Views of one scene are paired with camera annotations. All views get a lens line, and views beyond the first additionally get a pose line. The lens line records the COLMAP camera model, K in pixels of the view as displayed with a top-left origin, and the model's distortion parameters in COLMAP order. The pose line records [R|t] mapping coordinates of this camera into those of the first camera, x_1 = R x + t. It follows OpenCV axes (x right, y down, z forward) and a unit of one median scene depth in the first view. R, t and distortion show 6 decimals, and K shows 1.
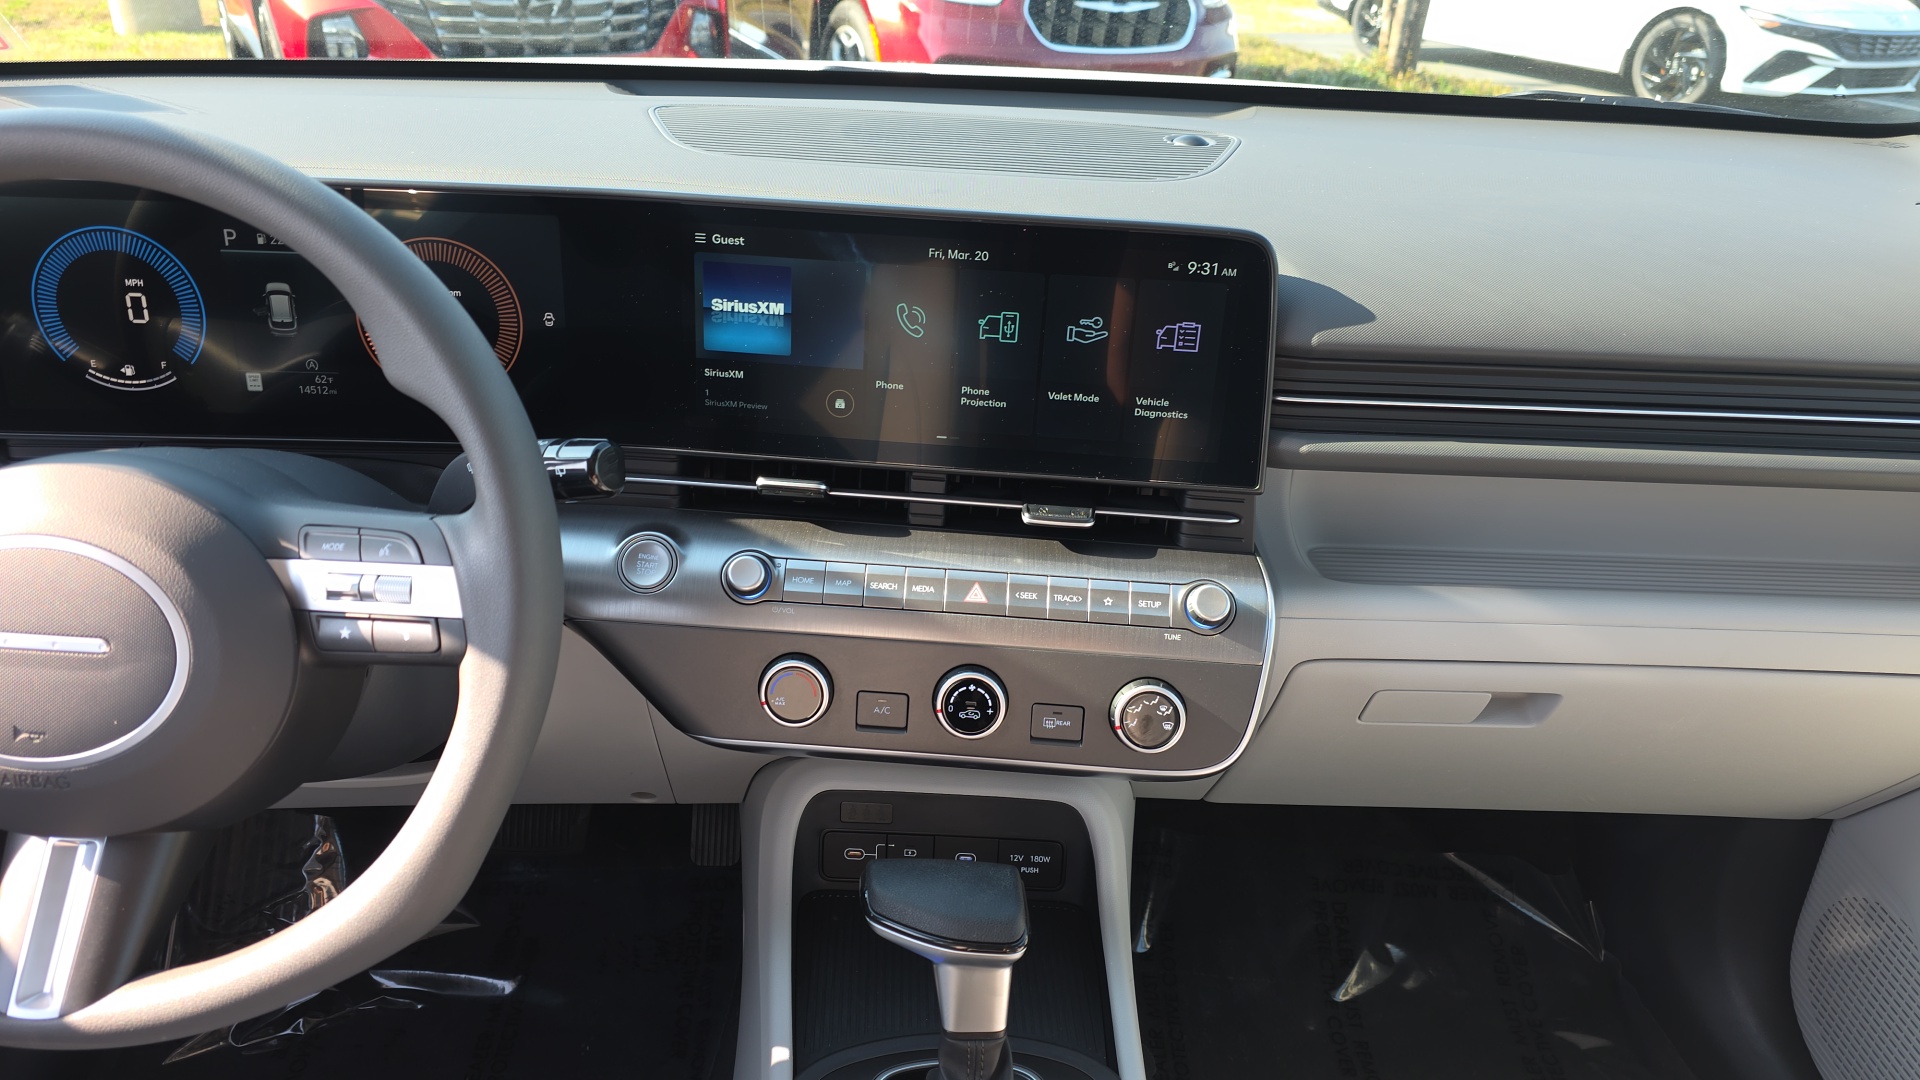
lens RADIAL K [[1305.2, 0, 938.5], [0, 1305.2, 532.7], [0, 0, 1]] dist [0.061008, -0.067295]
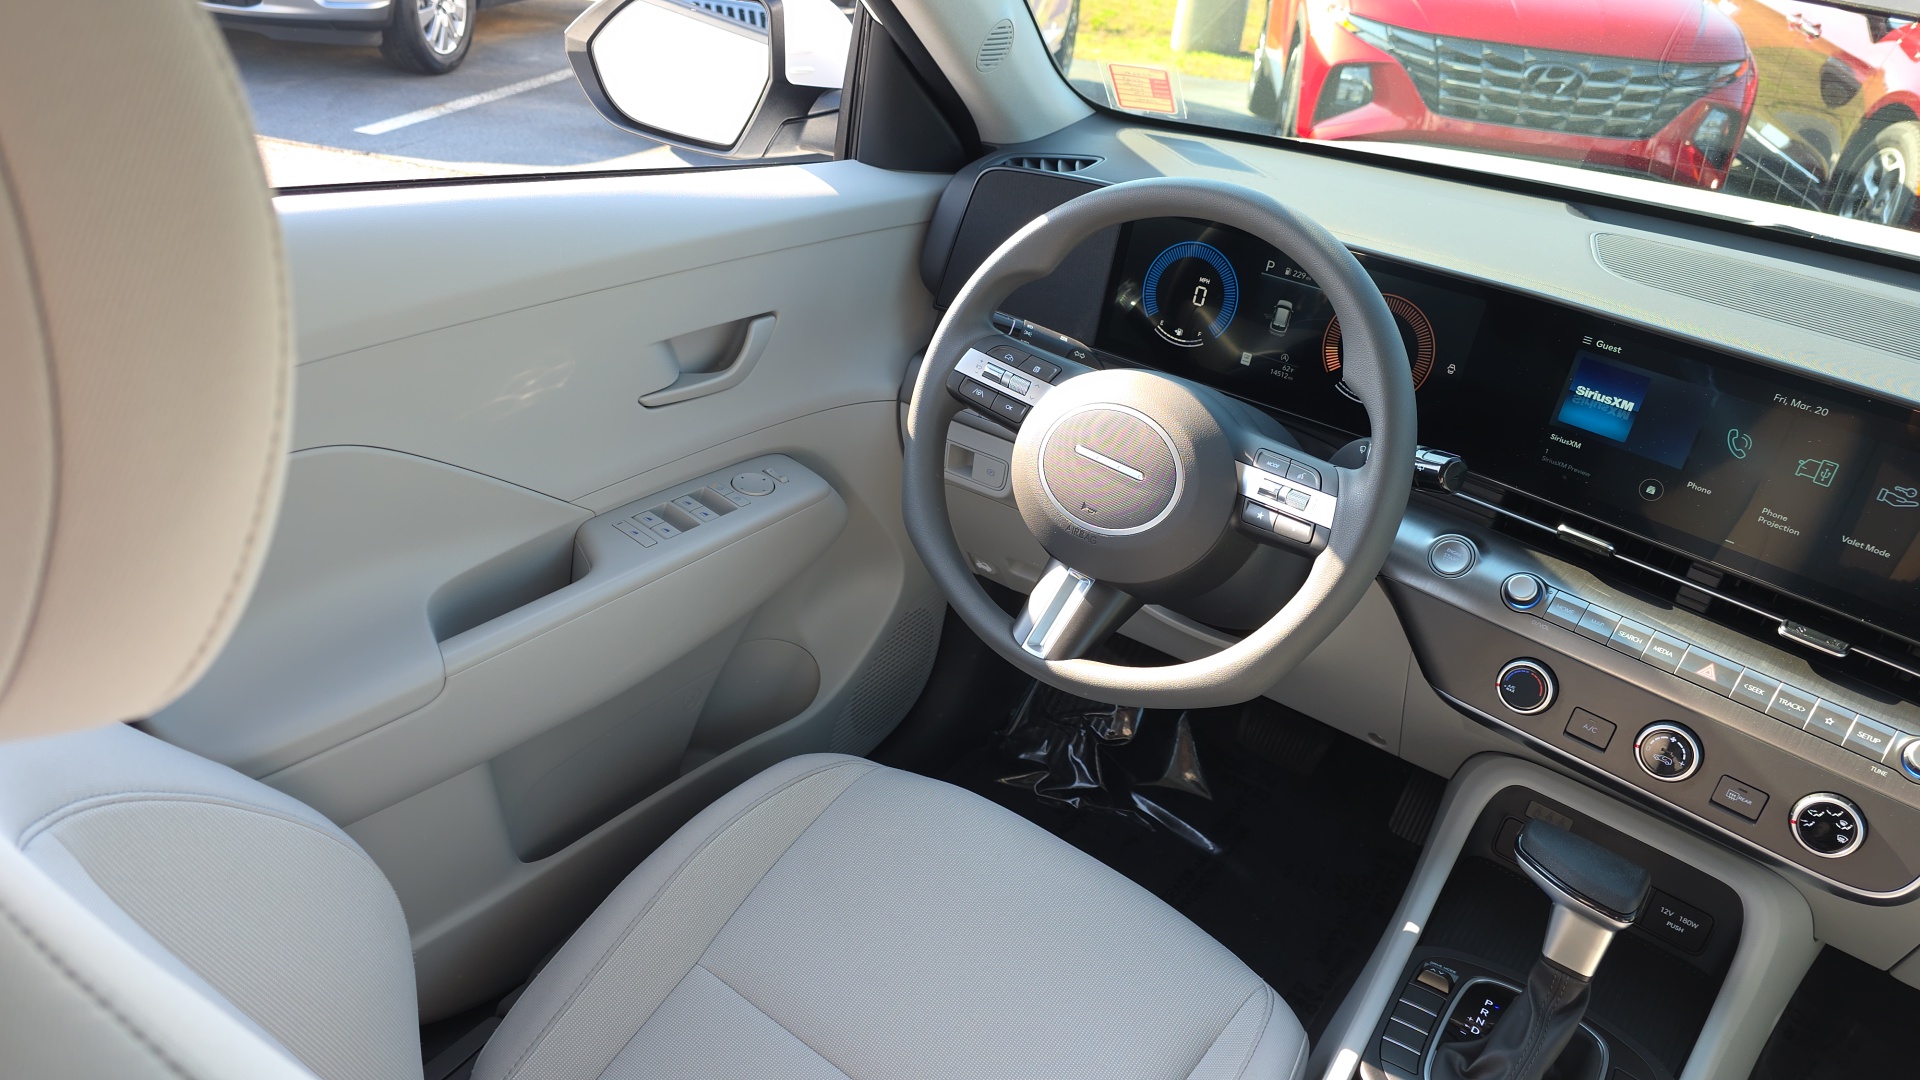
lens RADIAL K [[1305.2, 0, 932.4], [0, 1305.2, 549.3], [0, 0, 1]] dist [0.061008, -0.067295]
pose [[0.764927, 0.338323, -0.548110, 0.112940], [-0.347954, 0.933144, 0.090392, 0.081407], [0.542047, 0.121573, 0.831508, -0.436717]]
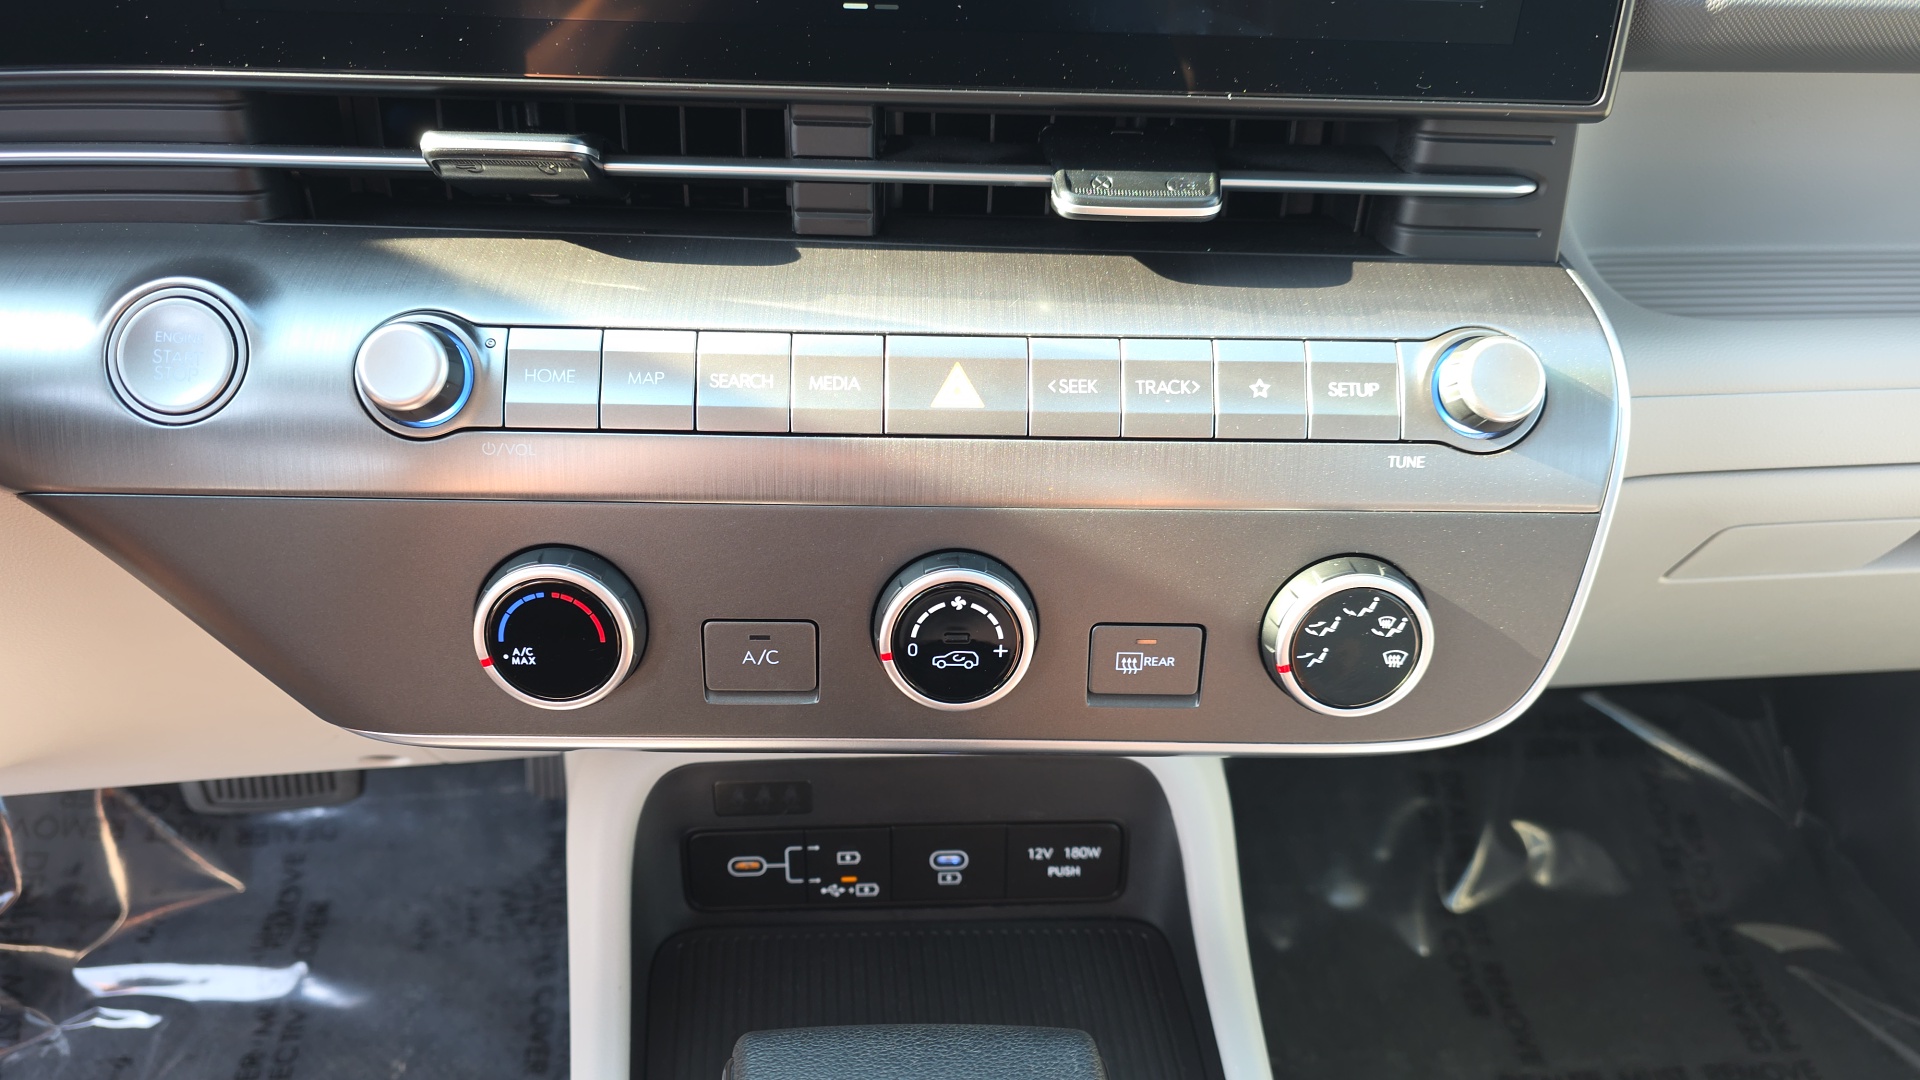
lens RADIAL K [[1305.2, 0, 945.1], [0, 1305.2, 559.4], [0, 0, 1]] dist [0.061008, -0.067295]
pose [[0.997368, -0.057960, 0.043556, 0.002615], [0.048626, 0.980366, 0.191095, 0.019664], [-0.053776, -0.188474, 0.980605, 0.563579]]
